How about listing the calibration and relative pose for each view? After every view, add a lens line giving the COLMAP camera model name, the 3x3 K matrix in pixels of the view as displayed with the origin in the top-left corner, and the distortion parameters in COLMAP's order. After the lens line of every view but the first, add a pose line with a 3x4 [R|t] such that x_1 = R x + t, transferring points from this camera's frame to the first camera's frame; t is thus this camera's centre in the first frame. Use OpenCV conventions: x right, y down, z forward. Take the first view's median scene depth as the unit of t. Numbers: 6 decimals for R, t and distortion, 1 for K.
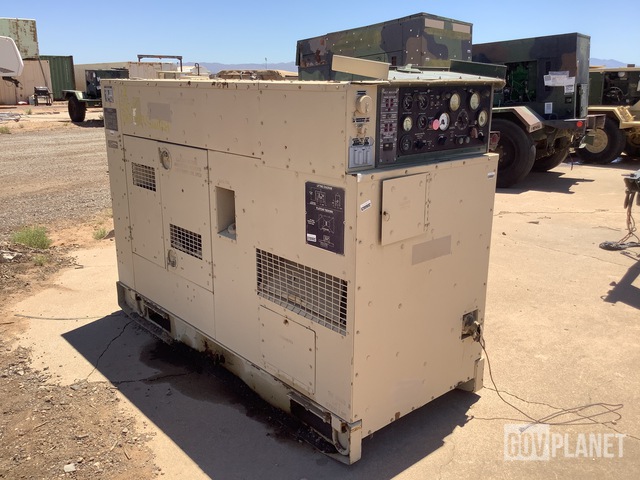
lens RADIAL K [[591.0, 0, 316.5], [0, 591.0, 240.7], [0, 0, 1]] dist [0.019297, -0.018910]
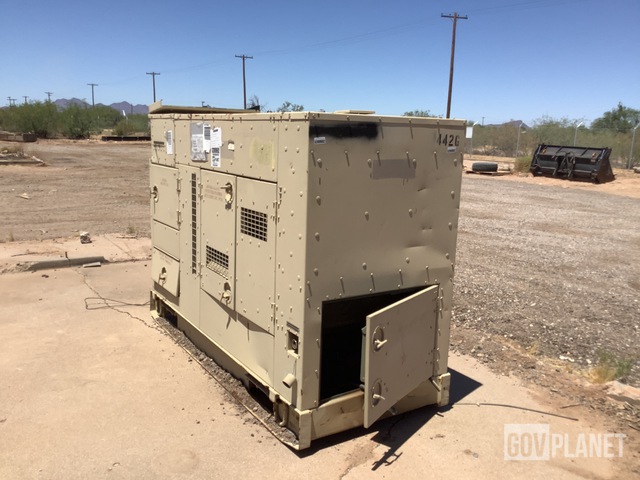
lens RADIAL K [[591.0, 0, 316.5], [0, 591.0, 240.7], [0, 0, 1]] dist [0.019297, -0.018910]
pose [[-0.988319, -0.058412, 0.140758, -0.328476], [0.010354, 0.895758, 0.444421, -0.545097], [-0.152045, 0.440687, -0.884690, 2.040160]]
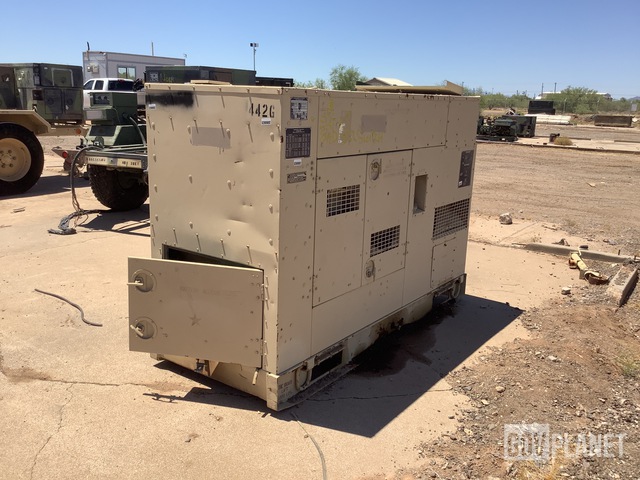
lens RADIAL K [[591.0, 0, 316.5], [0, 591.0, 240.7], [0, 0, 1]] dist [0.019297, -0.018910]
pose [[-0.227028, -0.237082, 0.944590, -1.198086], [0.229408, 0.929604, 0.288458, -0.335237], [-0.946483, 0.282184, -0.156658, 1.268641]]
